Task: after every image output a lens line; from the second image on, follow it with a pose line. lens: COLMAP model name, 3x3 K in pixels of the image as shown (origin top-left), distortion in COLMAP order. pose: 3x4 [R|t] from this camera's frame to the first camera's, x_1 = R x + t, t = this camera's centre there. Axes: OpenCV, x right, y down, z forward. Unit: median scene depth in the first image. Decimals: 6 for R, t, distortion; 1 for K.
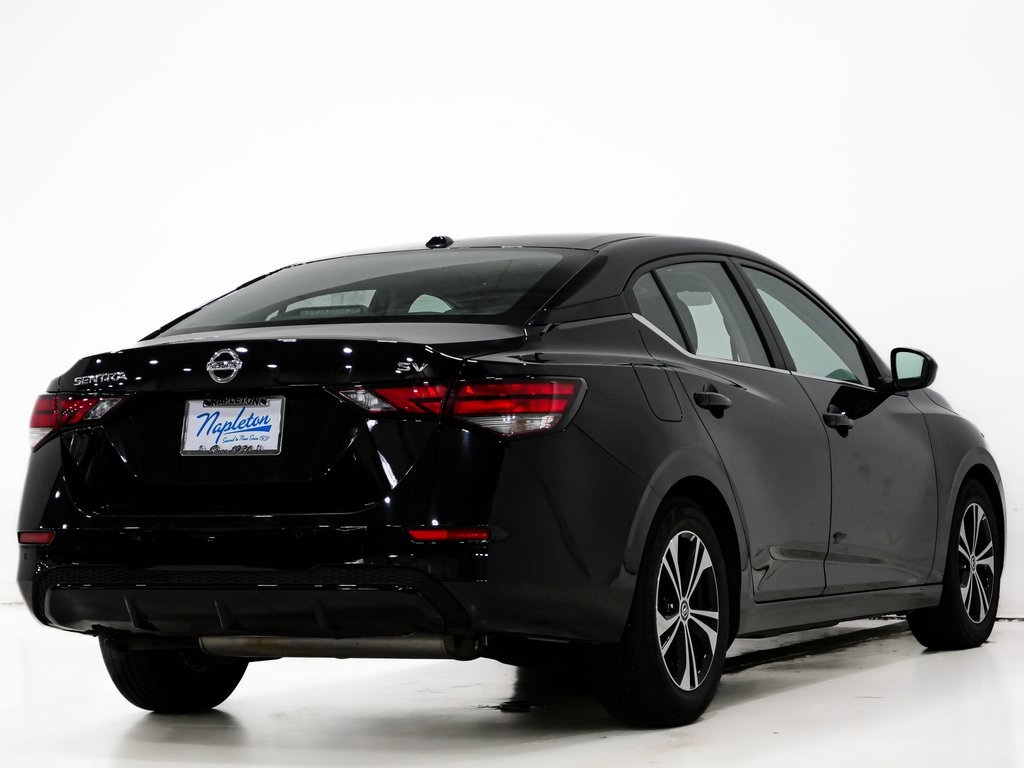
lens RADIAL K [[2669.2, 0, 511.8], [0, 2669.2, 385.6], [0, 0, 1]] dist [0.165872, 0.000000]
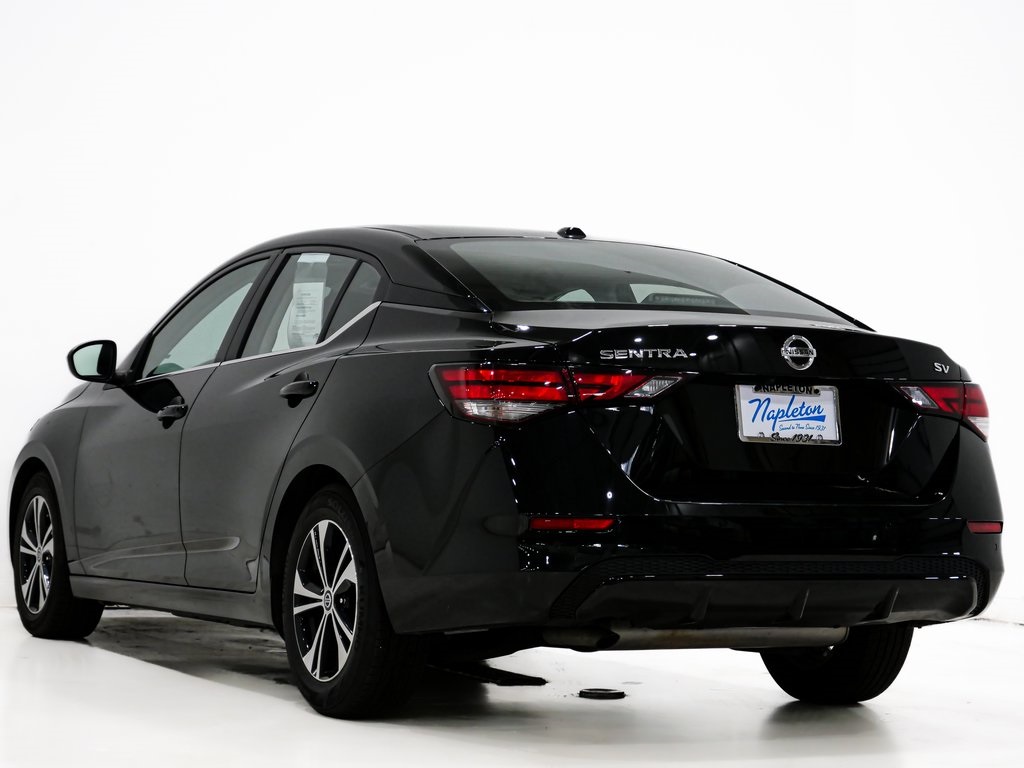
lens RADIAL K [[2371.9, 0, 510.9], [0, 2371.9, 381.1], [0, 0, 1]] dist [0.112342, 0.000000]
pose [[0.590036, 0.059122, 0.805210, -0.868045], [-0.054210, 0.997966, -0.033551, 0.037893], [-0.805555, -0.023855, 0.592040, 0.564724]]
